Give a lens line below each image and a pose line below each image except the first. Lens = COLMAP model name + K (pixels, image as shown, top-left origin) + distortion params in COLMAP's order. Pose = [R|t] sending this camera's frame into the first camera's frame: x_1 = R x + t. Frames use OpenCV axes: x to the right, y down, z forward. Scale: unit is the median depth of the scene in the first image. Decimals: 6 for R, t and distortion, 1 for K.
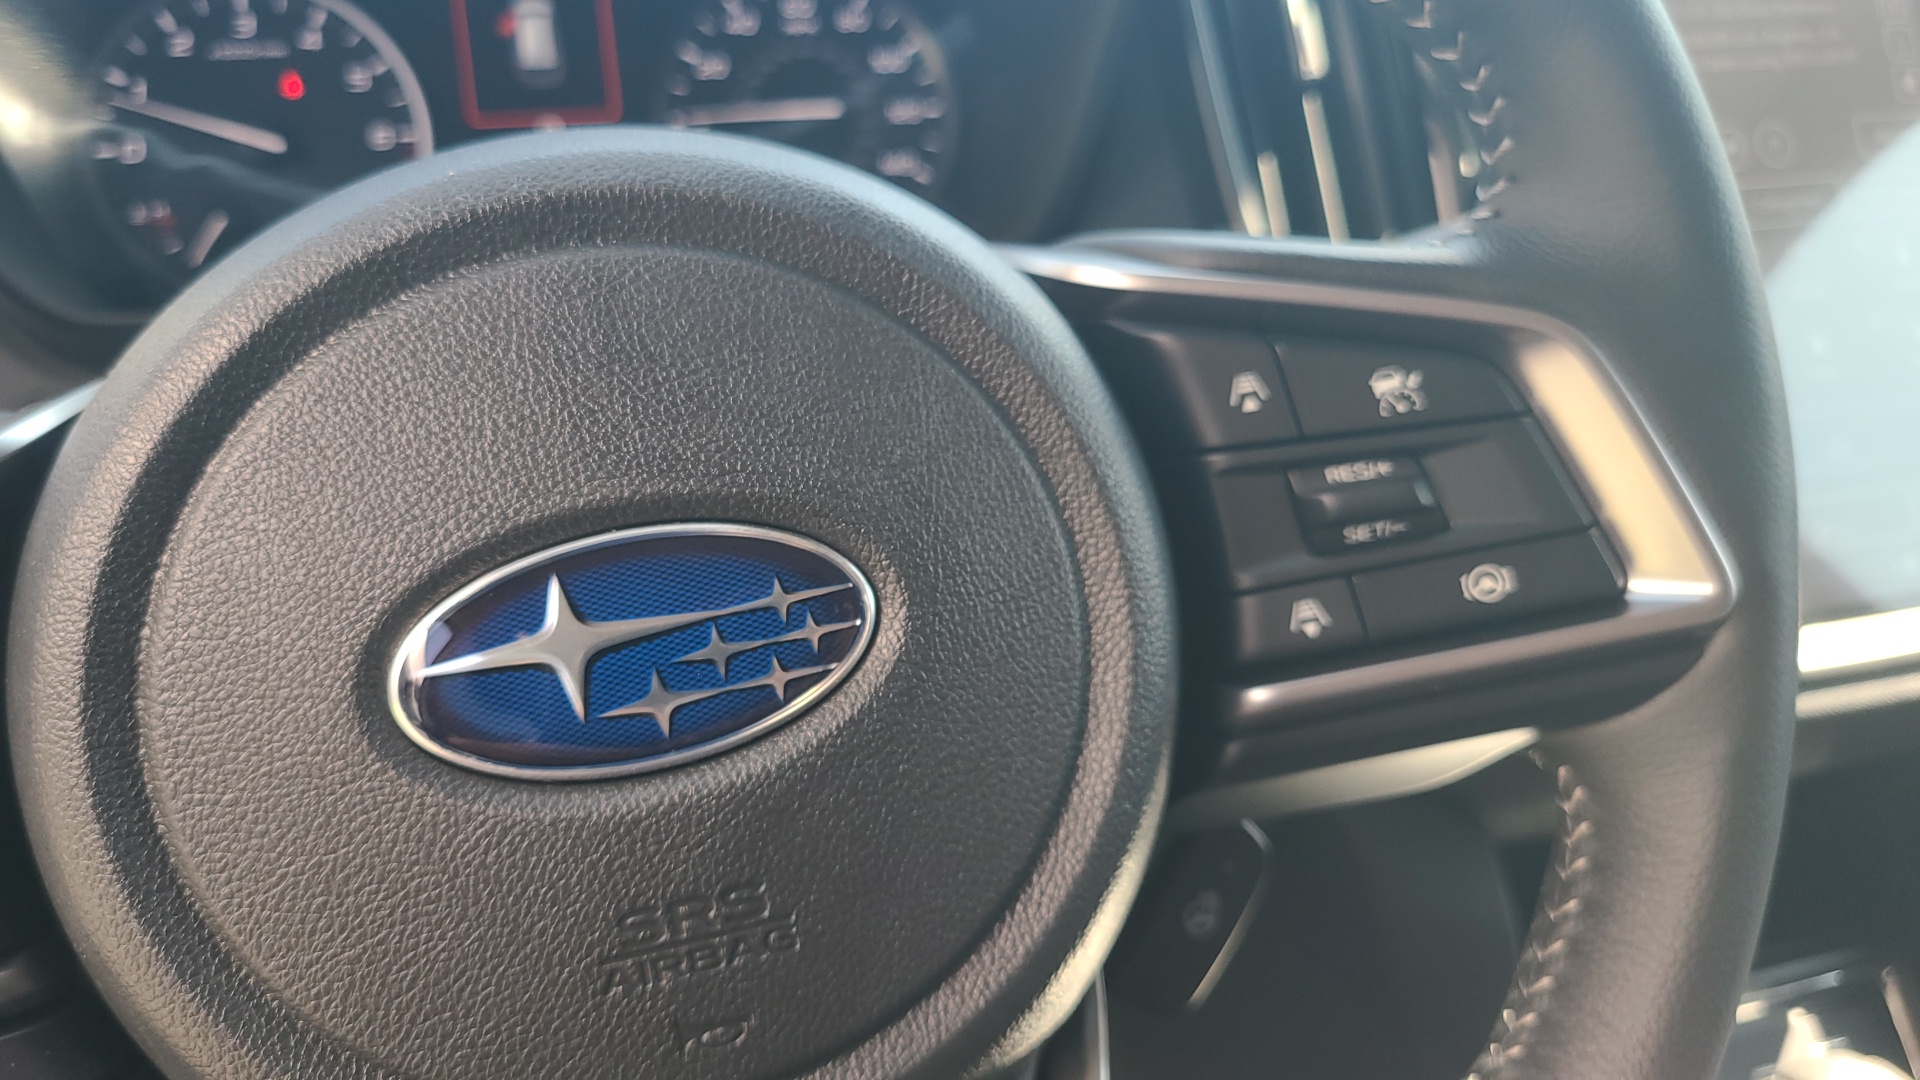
lens RADIAL K [[1586.2, 0, 951.7], [0, 1586.2, 536.5], [0, 0, 1]] dist [-0.035631, 0.030897]
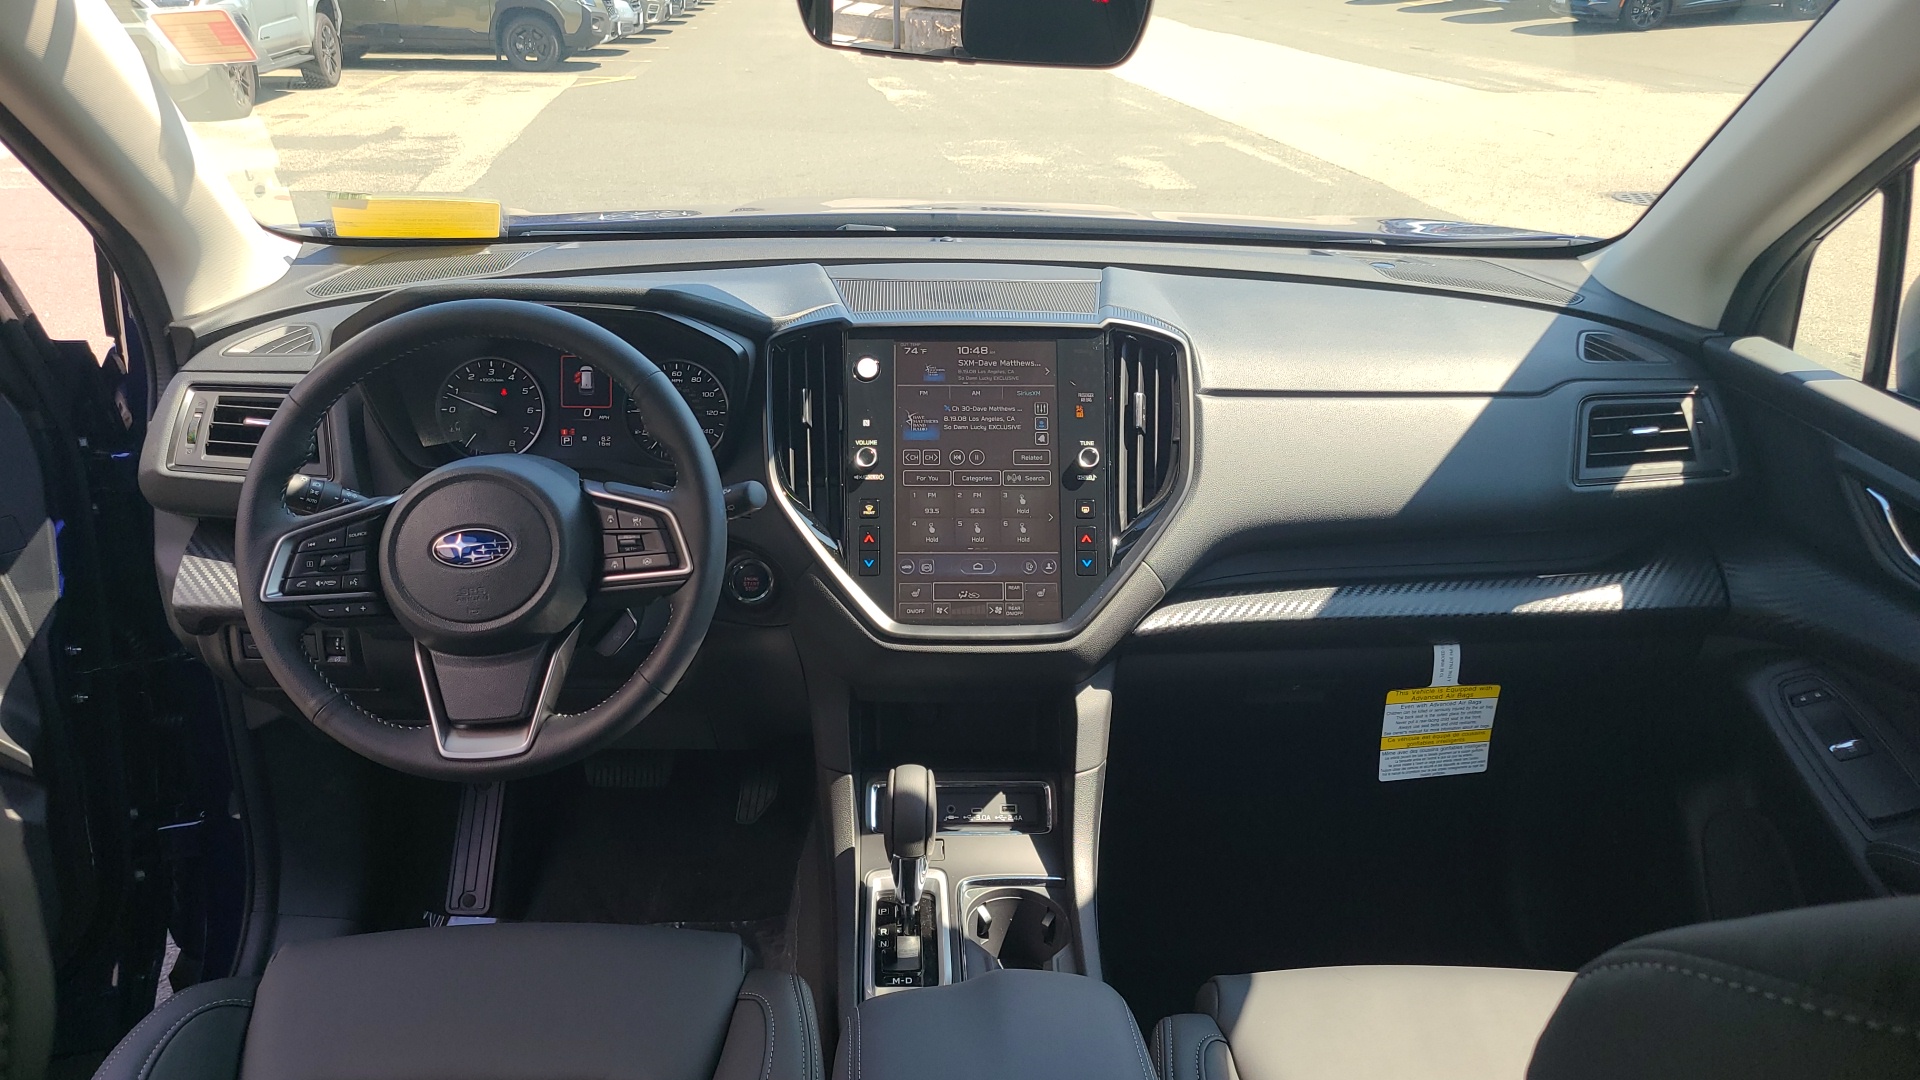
lens RADIAL K [[1434.7, 0, 942.3], [0, 1434.7, 542.7], [0, 0, 1]] dist [0.042346, -0.026676]
pose [[0.966265, 0.107128, -0.234212, 2.869057], [-0.123449, 0.990762, -0.056130, 0.140057], [0.226035, 0.083150, 0.970564, -4.007847]]
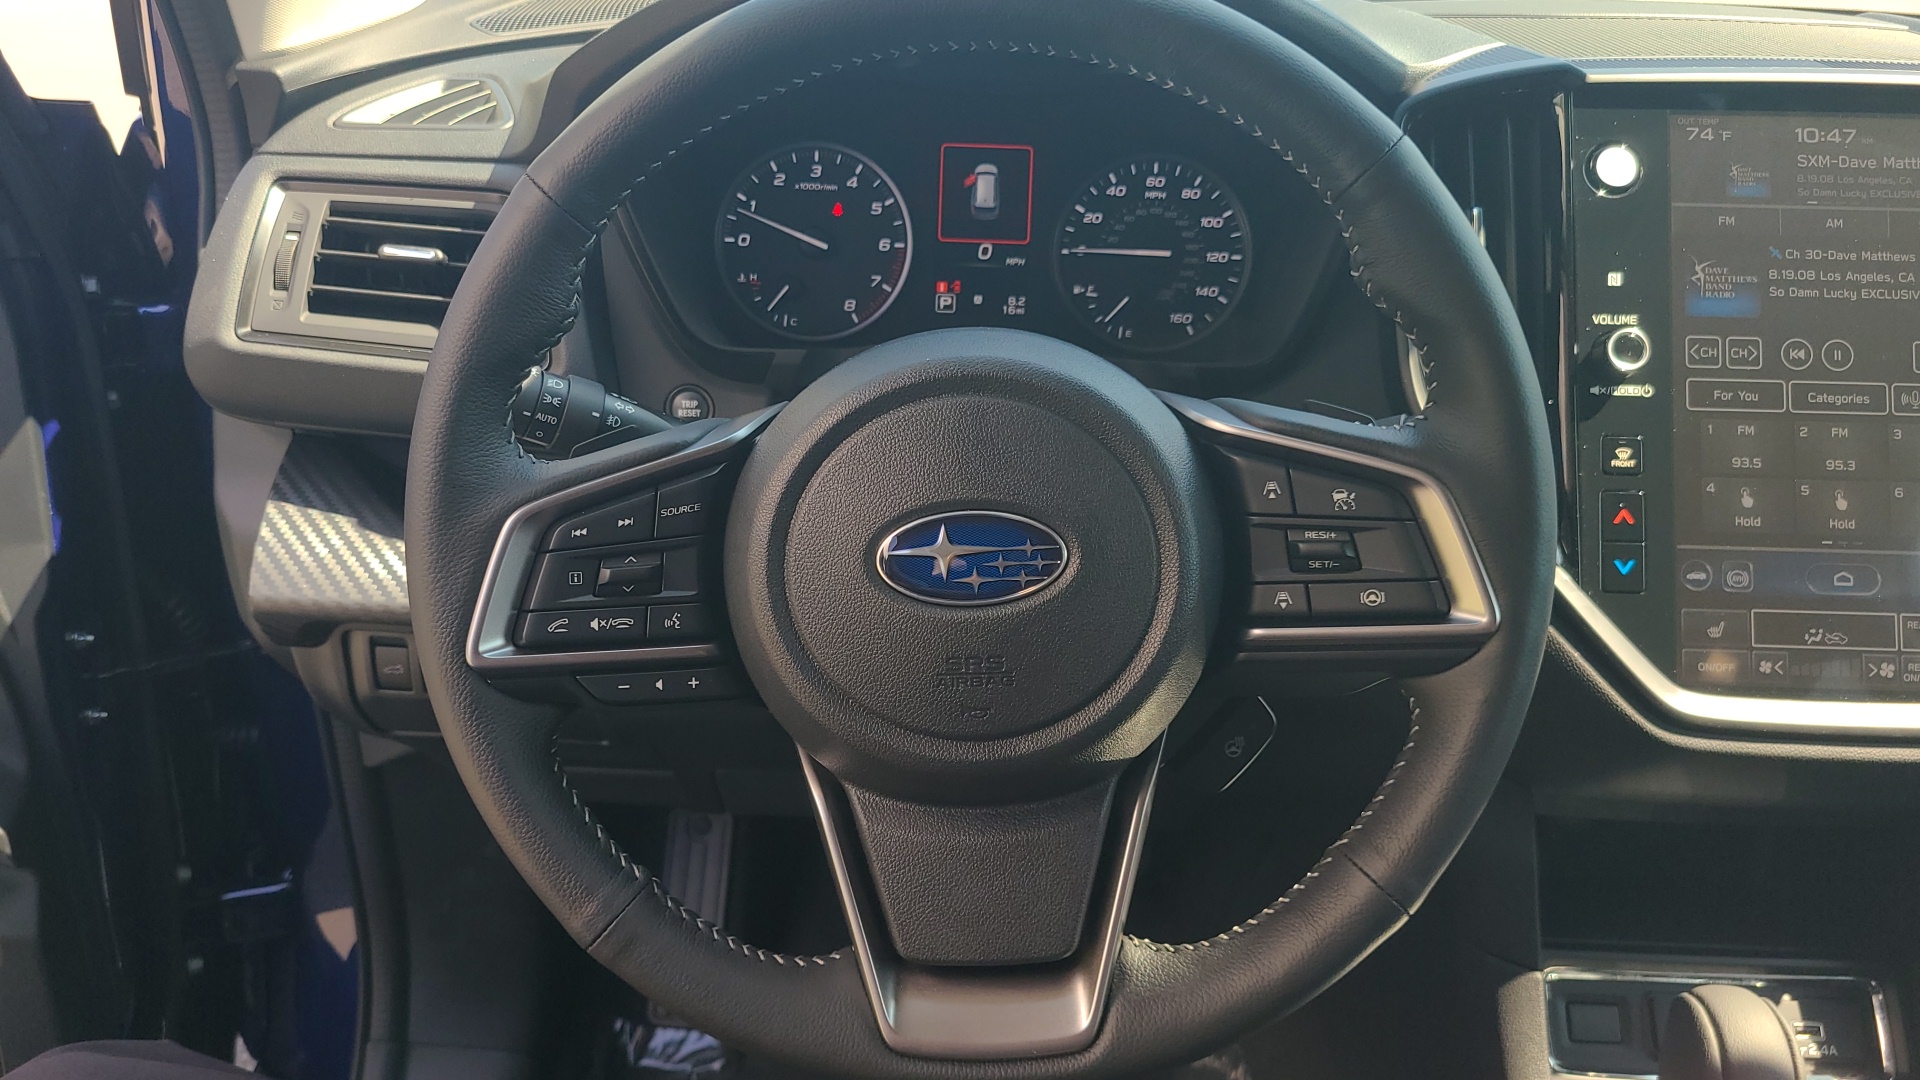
lens RADIAL K [[1434.7, 0, 923.1], [0, 1434.7, 526.4], [0, 0, 1]] dist [0.042346, -0.026676]
pose [[0.953187, 0.154017, -0.260217, 0.318228], [-0.153116, 0.987920, 0.023860, -0.021858], [0.260749, 0.017100, 0.965255, -1.233783]]
